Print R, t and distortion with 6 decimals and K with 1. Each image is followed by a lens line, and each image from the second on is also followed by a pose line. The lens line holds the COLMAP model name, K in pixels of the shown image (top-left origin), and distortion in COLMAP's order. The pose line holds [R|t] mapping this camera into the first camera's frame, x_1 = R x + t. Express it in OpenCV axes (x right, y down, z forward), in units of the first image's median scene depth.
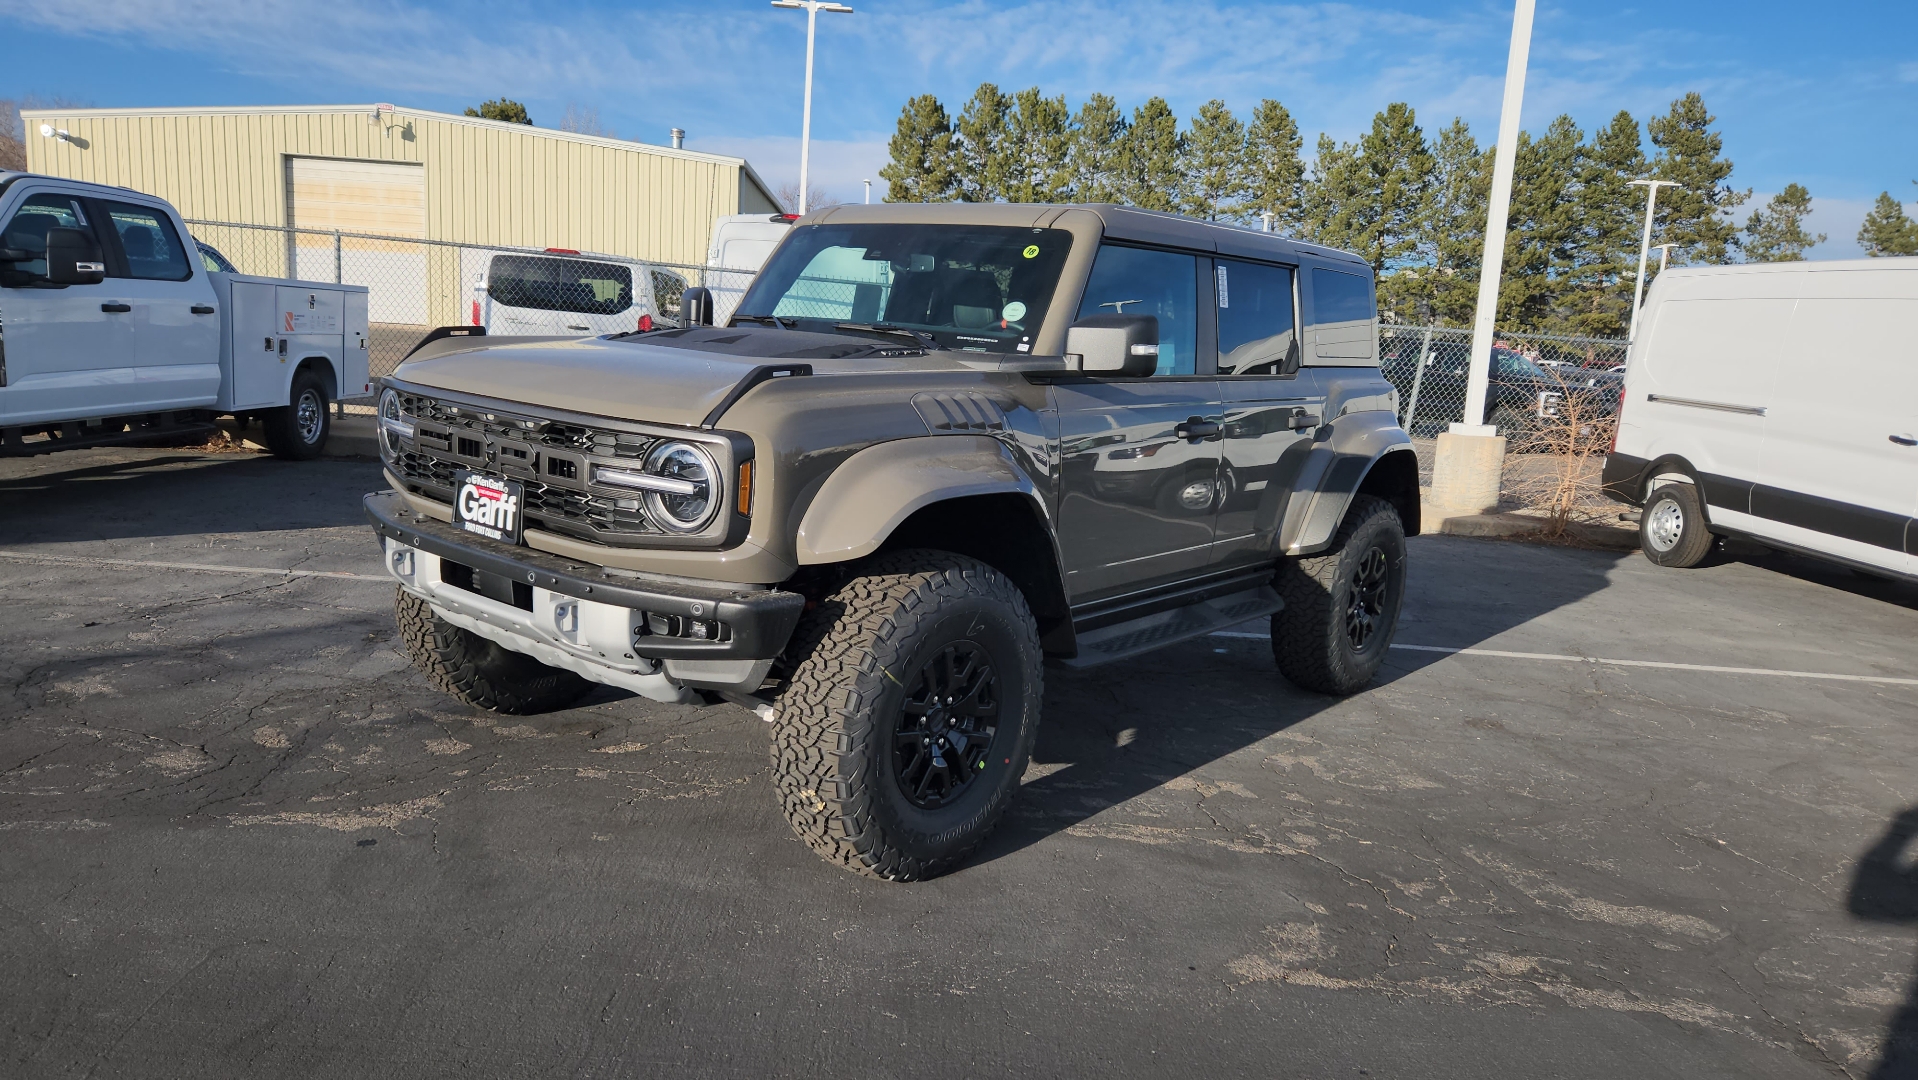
lens RADIAL K [[1278.9, 0, 926.9], [0, 1278.9, 557.9], [0, 0, 1]] dist [0.069332, -0.053346]
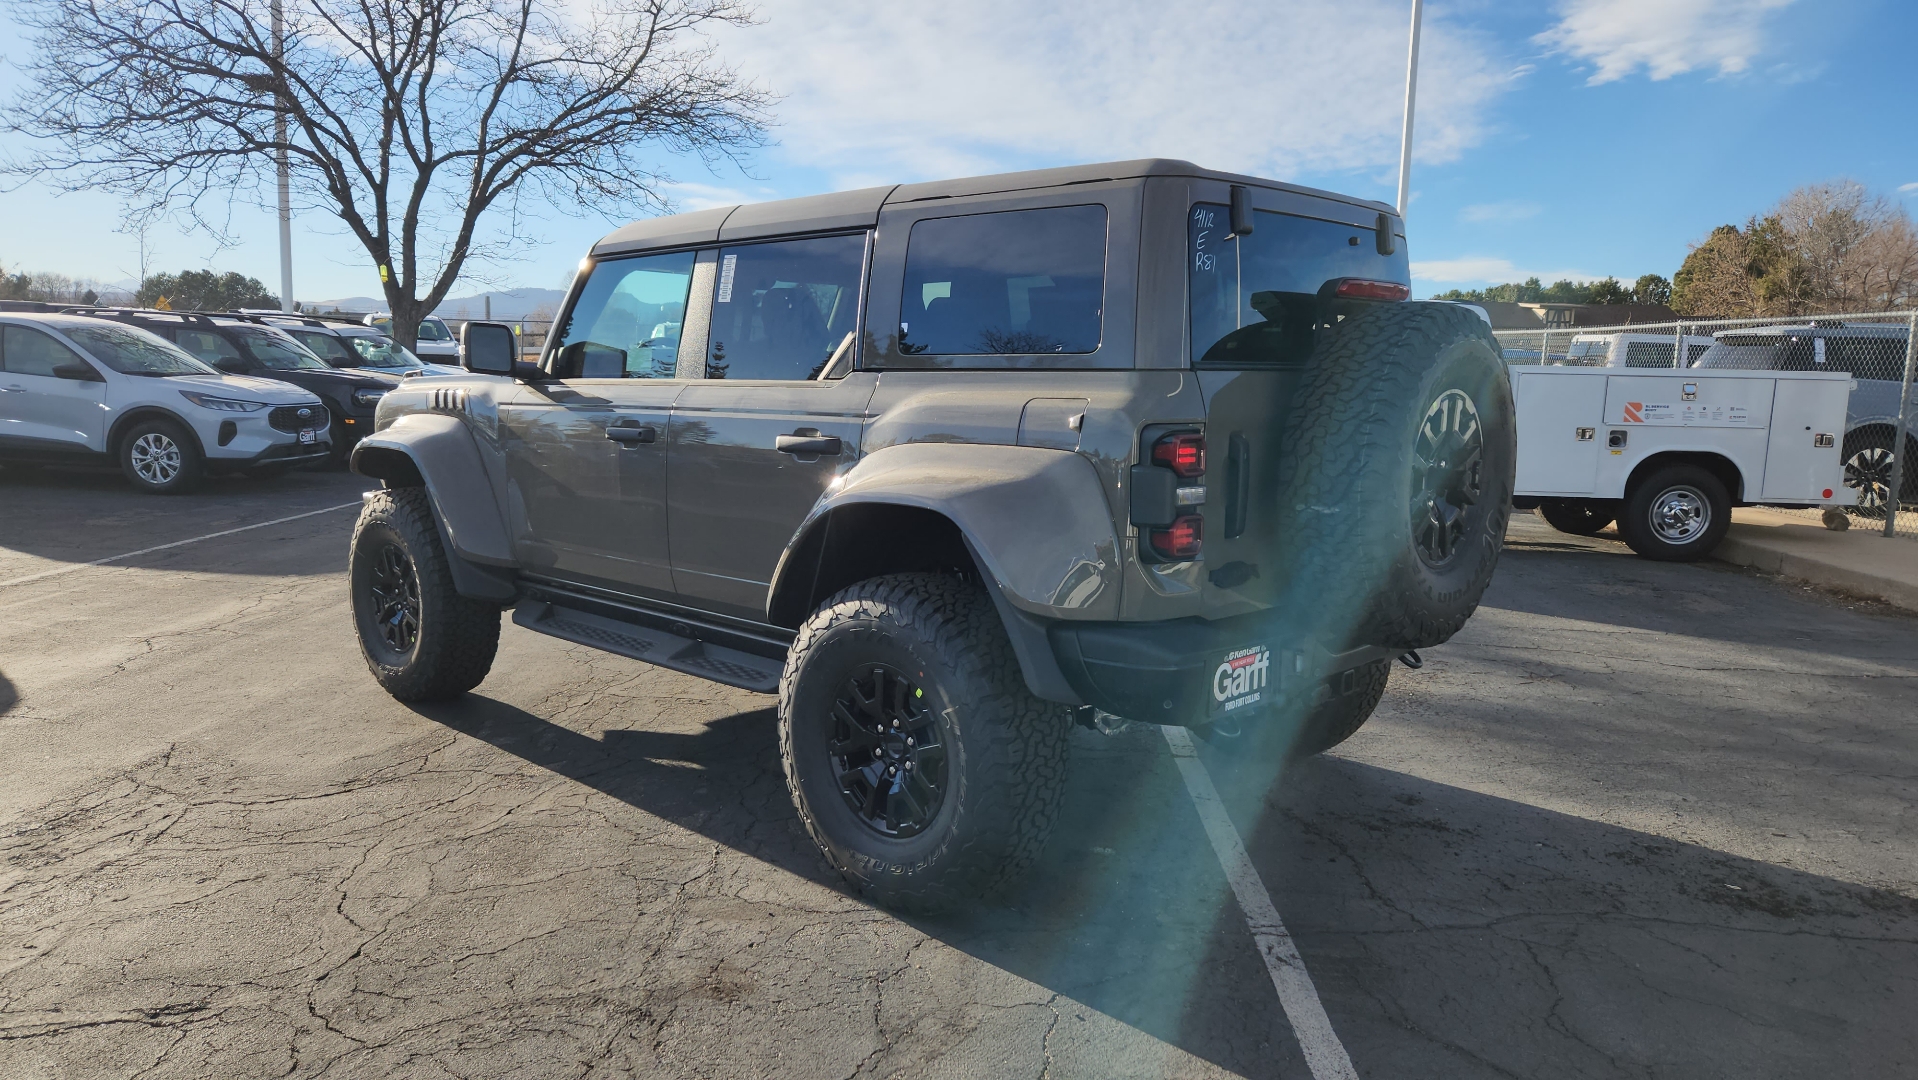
lens RADIAL K [[1288.3, 0, 934.3], [0, 1288.3, 541.8], [0, 0, 1]] dist [0.055215, -0.031236]
pose [[-0.063109, 0.066848, -0.995765, 1.288289], [-0.197941, 0.977094, 0.078139, -0.157975], [0.978180, 0.202034, -0.048432, 1.429996]]
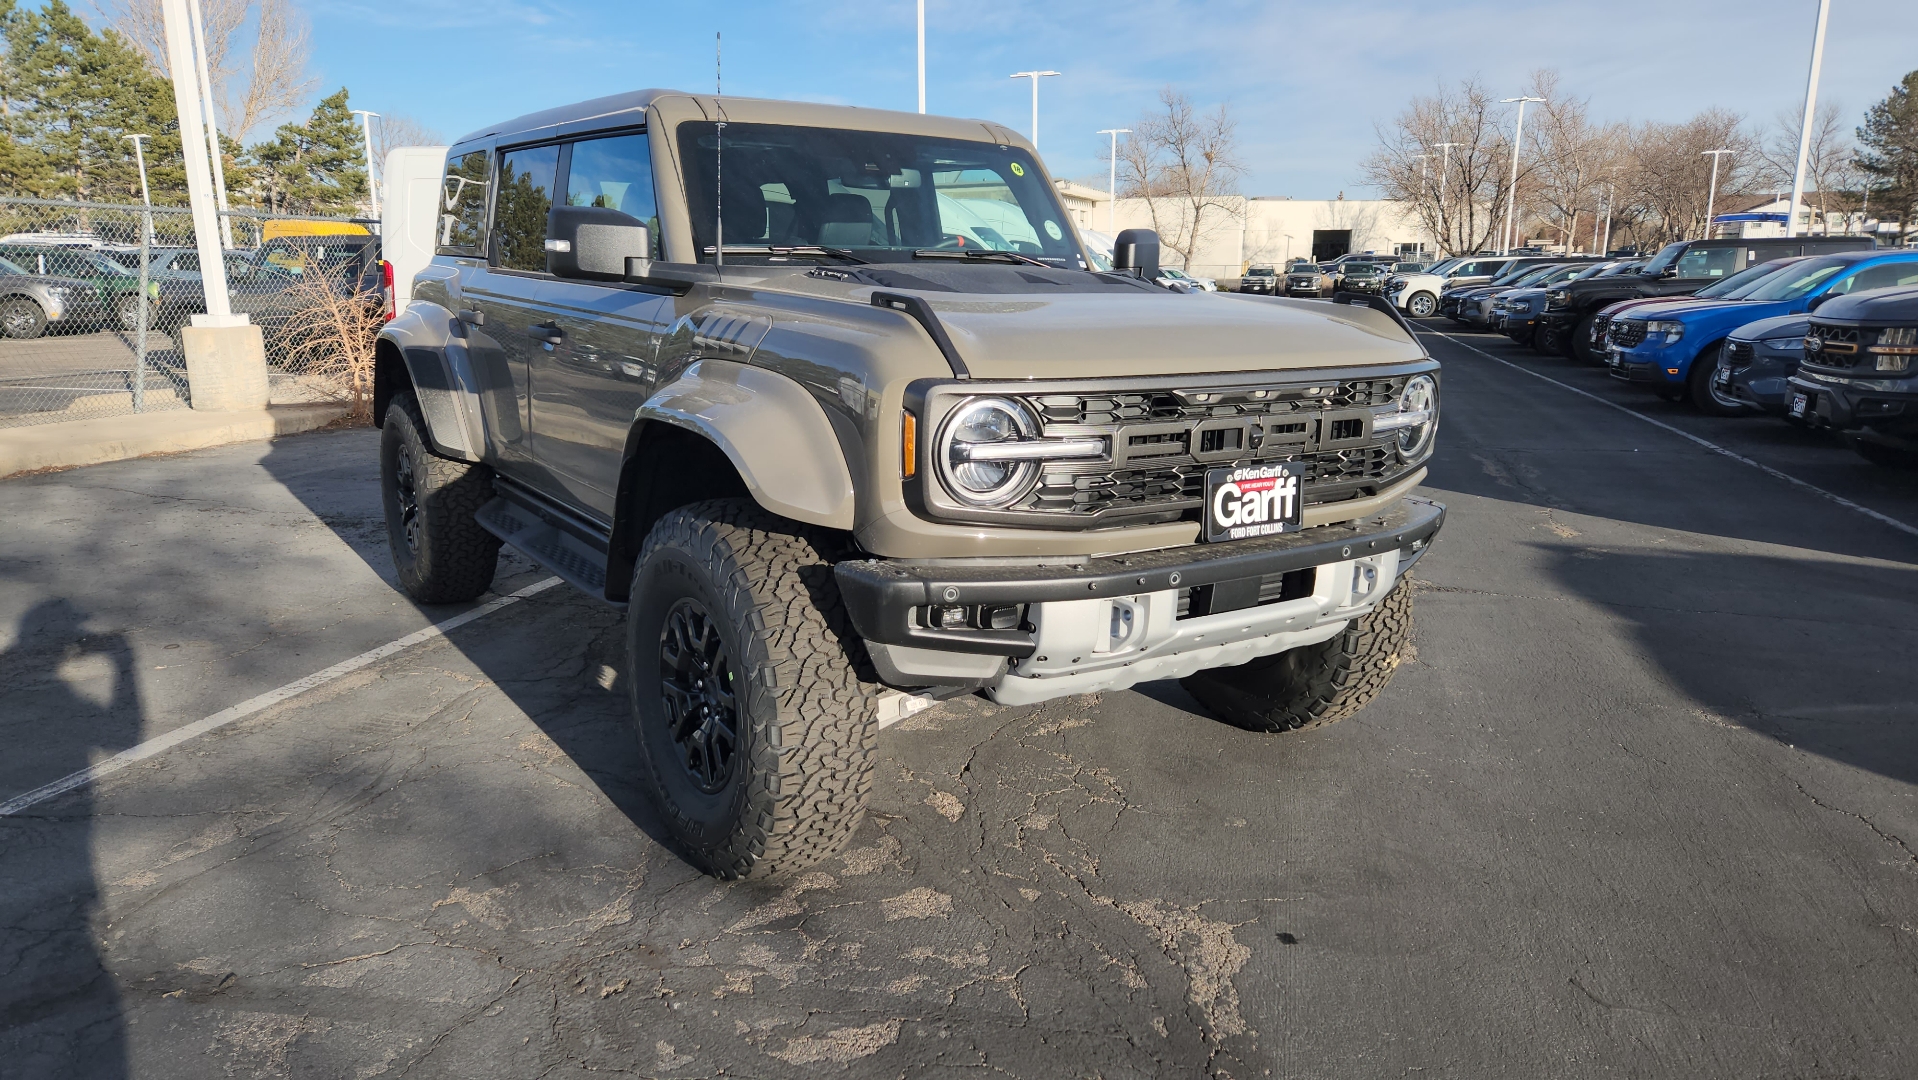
lens RADIAL K [[1284.1, 0, 938.0], [0, 1284.1, 555.3], [0, 0, 1]] dist [0.042181, -0.001815]
pose [[0.284093, -0.277043, 0.917899, -0.988955], [0.179499, 0.955786, 0.232923, -0.200162], [-0.941845, 0.098590, 0.321261, 0.778448]]
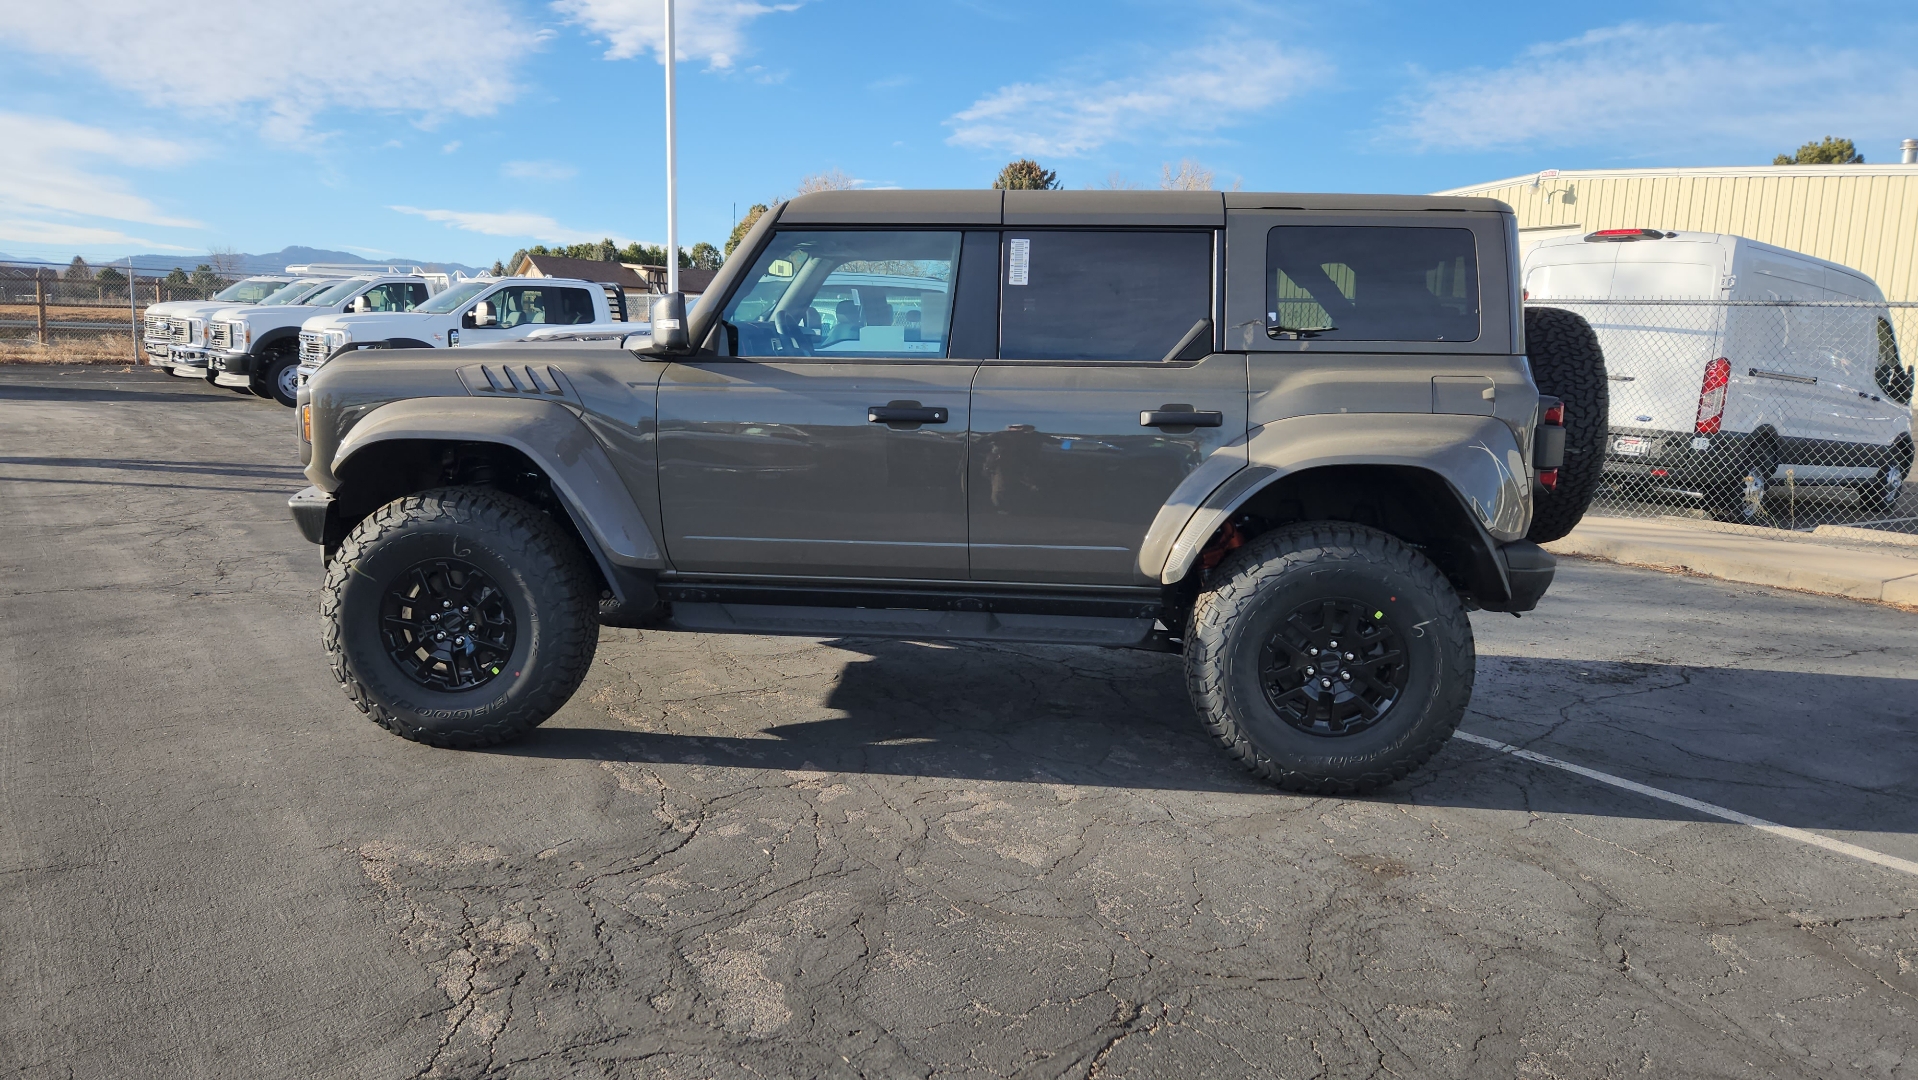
lens RADIAL K [[1278.9, 0, 932.9], [0, 1278.9, 549.3], [0, 0, 1]] dist [0.069332, -0.053346]
pose [[0.583814, 0.080674, -0.807870, 1.099306], [-0.133377, 0.991062, 0.002581, -0.008373], [0.800857, 0.106244, 0.589355, 0.528133]]
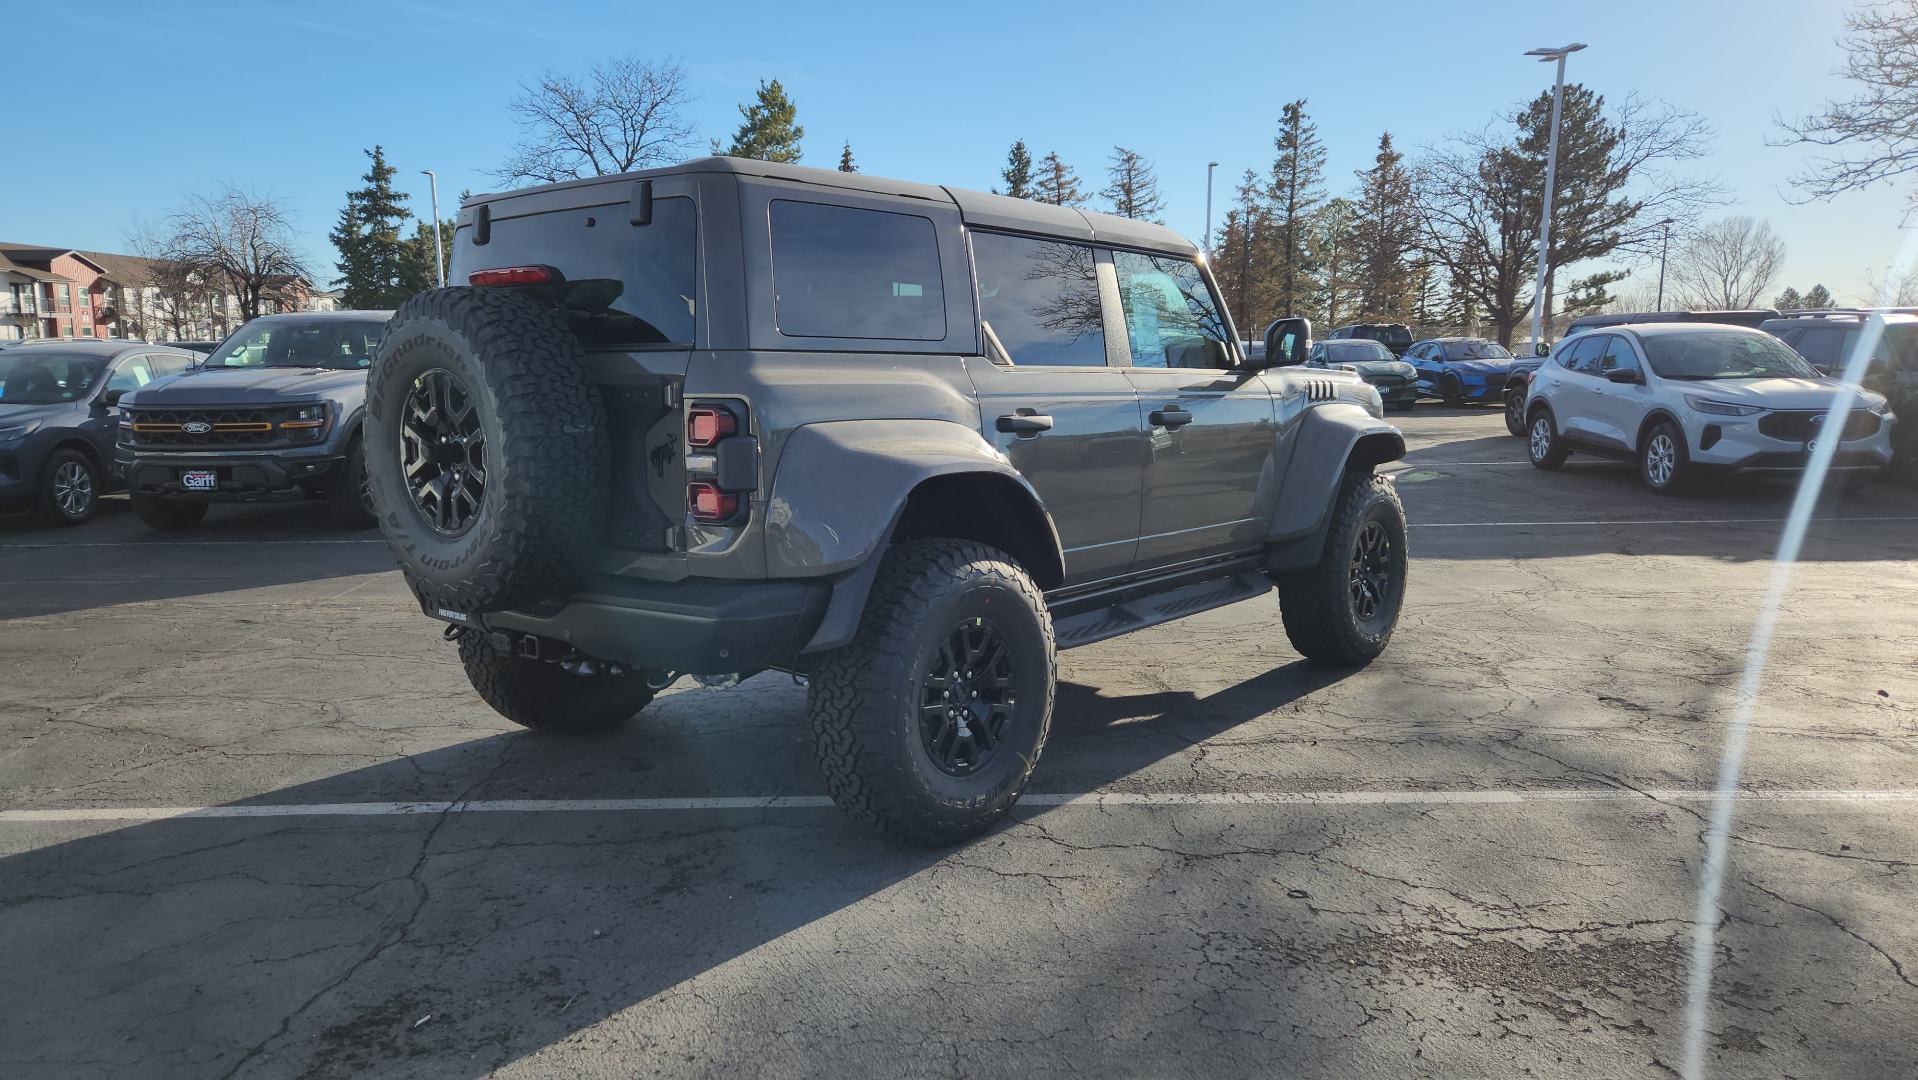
lens RADIAL K [[1278.9, 0, 926.5], [0, 1278.9, 554.6], [0, 0, 1]] dist [0.069332, -0.053346]
pose [[-0.997892, -0.064474, 0.007404, 0.115261], [-0.058685, 0.945191, 0.321202, -0.429067], [-0.027708, 0.320090, -0.946982, 2.530900]]
